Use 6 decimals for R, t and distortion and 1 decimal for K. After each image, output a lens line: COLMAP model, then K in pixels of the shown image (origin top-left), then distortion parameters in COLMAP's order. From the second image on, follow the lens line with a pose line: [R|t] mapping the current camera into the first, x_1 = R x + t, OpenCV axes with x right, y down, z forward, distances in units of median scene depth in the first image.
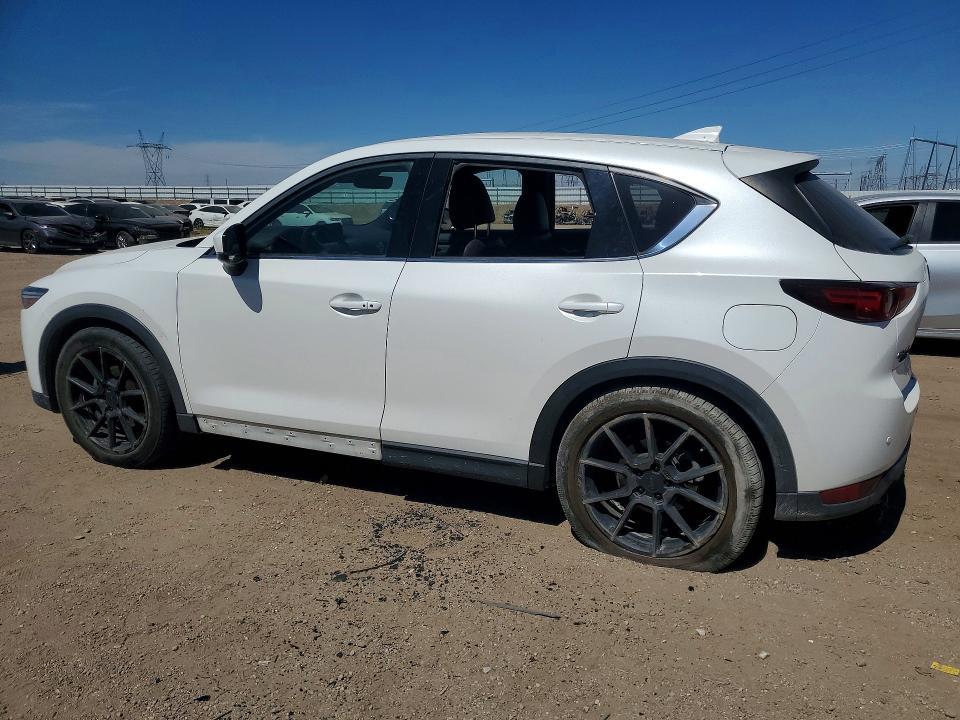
lens RADIAL K [[751.5, 0, 480.0], [0, 751.5, 360.0], [0, 0, 1]] dist [0.064660, 0.000065]
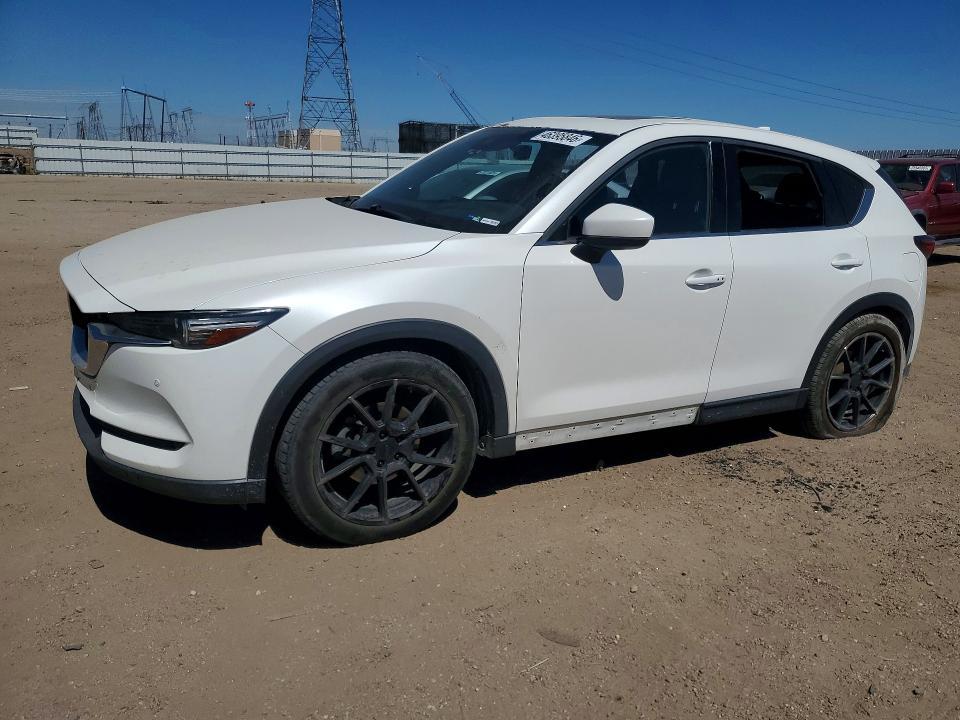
lens RADIAL K [[800.0, 0, 480.0], [0, 800.0, 360.0], [0, 0, 1]] dist [0.009166, 0.009724]
pose [[0.594177, -0.172335, 0.785656, -1.201602], [0.129994, 0.984511, 0.117642, -0.130023], [-0.793760, 0.032230, 0.607376, 0.545605]]
